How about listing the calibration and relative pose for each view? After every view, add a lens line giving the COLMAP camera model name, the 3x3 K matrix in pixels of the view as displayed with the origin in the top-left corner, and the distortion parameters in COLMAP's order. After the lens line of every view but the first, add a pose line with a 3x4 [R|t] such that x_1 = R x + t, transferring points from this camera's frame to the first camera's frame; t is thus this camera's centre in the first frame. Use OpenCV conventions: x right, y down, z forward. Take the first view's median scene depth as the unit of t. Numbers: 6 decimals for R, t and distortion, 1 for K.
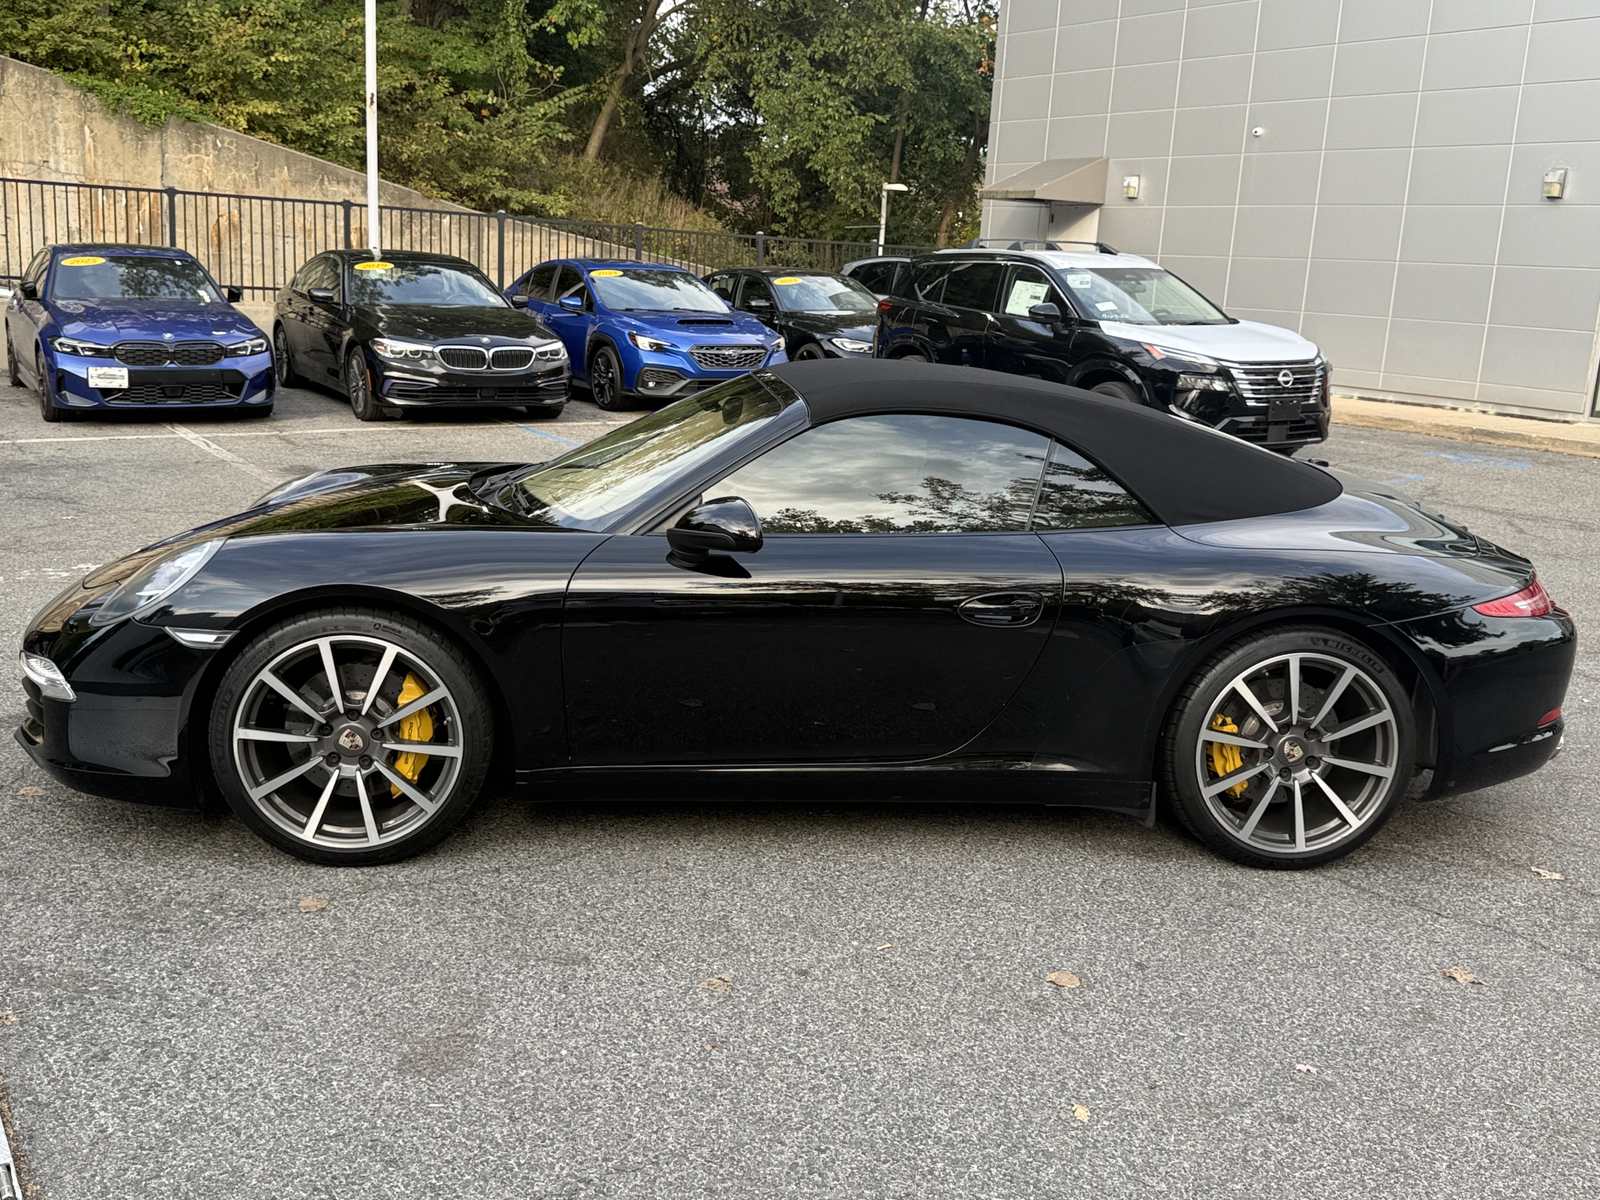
lens RADIAL K [[1573.8, 0, 794.4], [0, 1573.8, 604.2], [0, 0, 1]] dist [-0.006074, 0.000000]
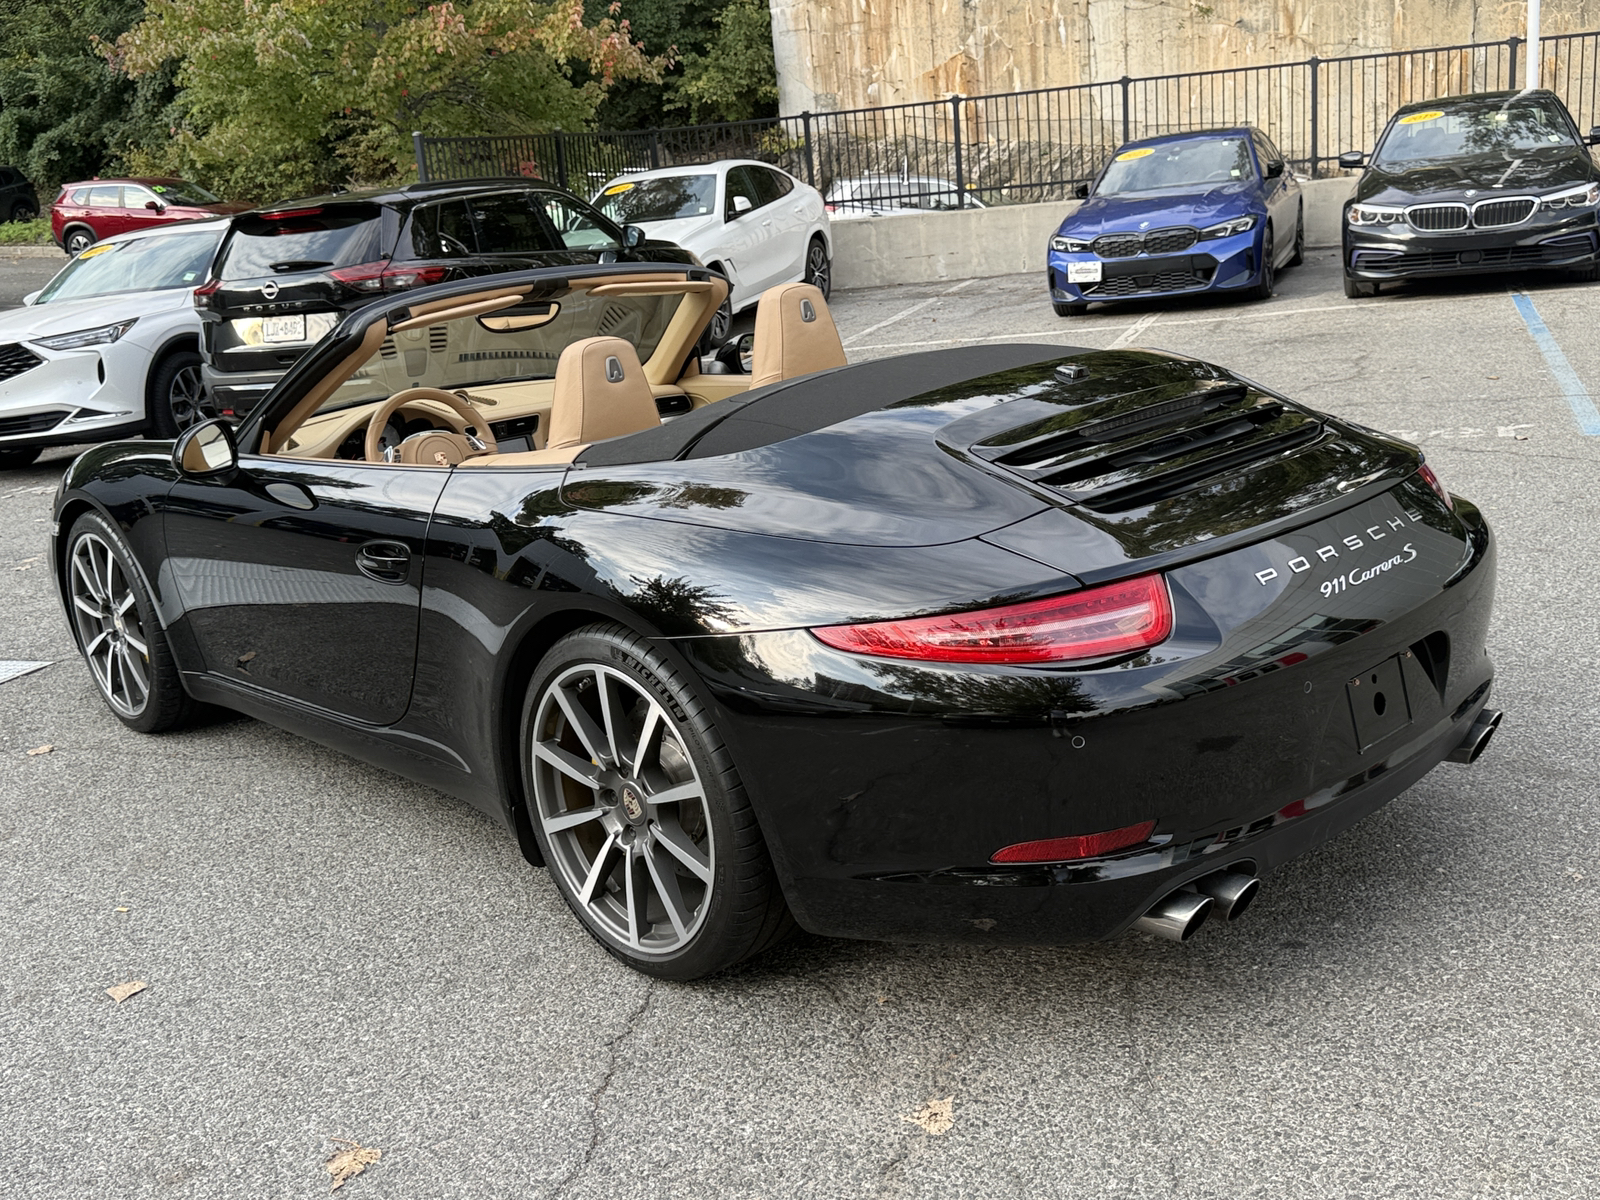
lens RADIAL K [[1573.8, 0, 800.7], [0, 1573.8, 614.3], [0, 0, 1]] dist [-0.006074, 0.000000]
pose [[0.597433, 0.106236, -0.794851, 0.282582], [-0.036312, 0.993753, 0.105527, -0.020365], [0.801096, -0.034183, 0.597559, 0.203784]]
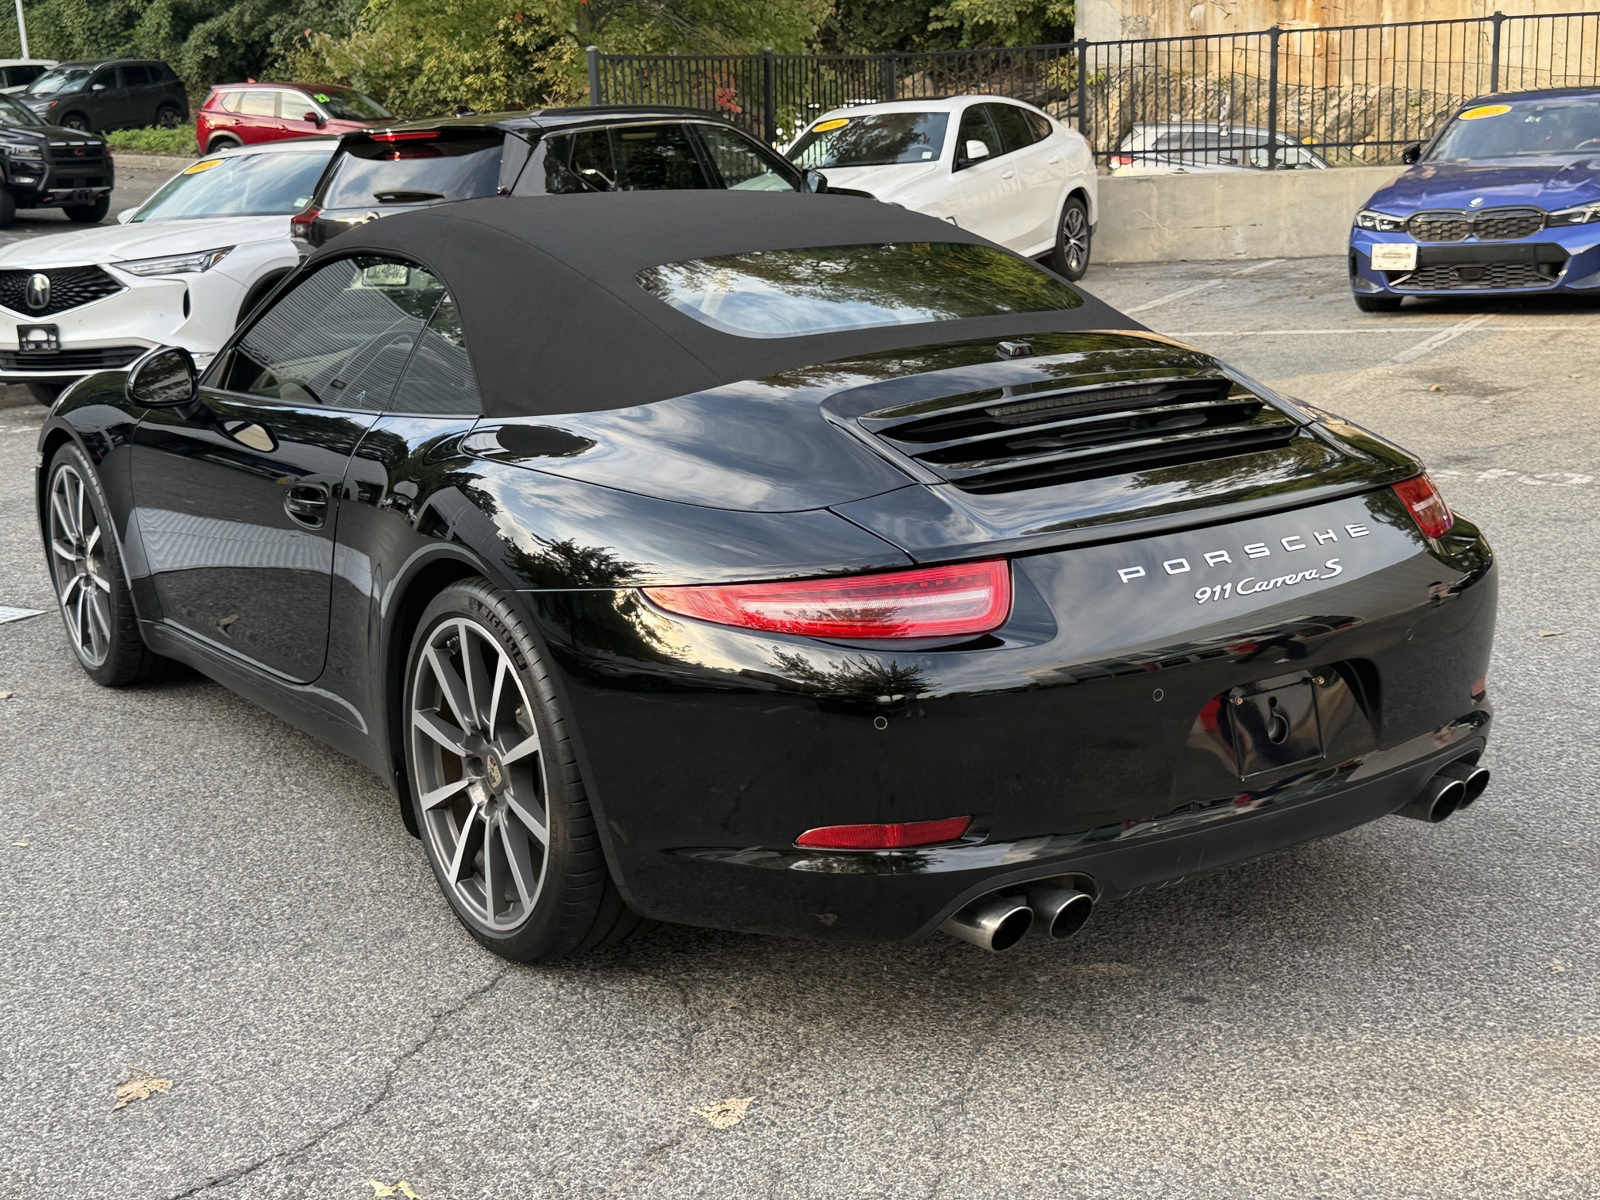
lens RADIAL K [[2032.4, 0, 793.9], [0, 2032.4, 586.1], [0, 0, 1]] dist [0.022621, 0.000000]
pose [[0.461379, 0.116393, -0.879535, 0.345741], [-0.107597, 0.991380, 0.074751, -0.018679], [0.880654, 0.060147, 0.469926, 0.221152]]
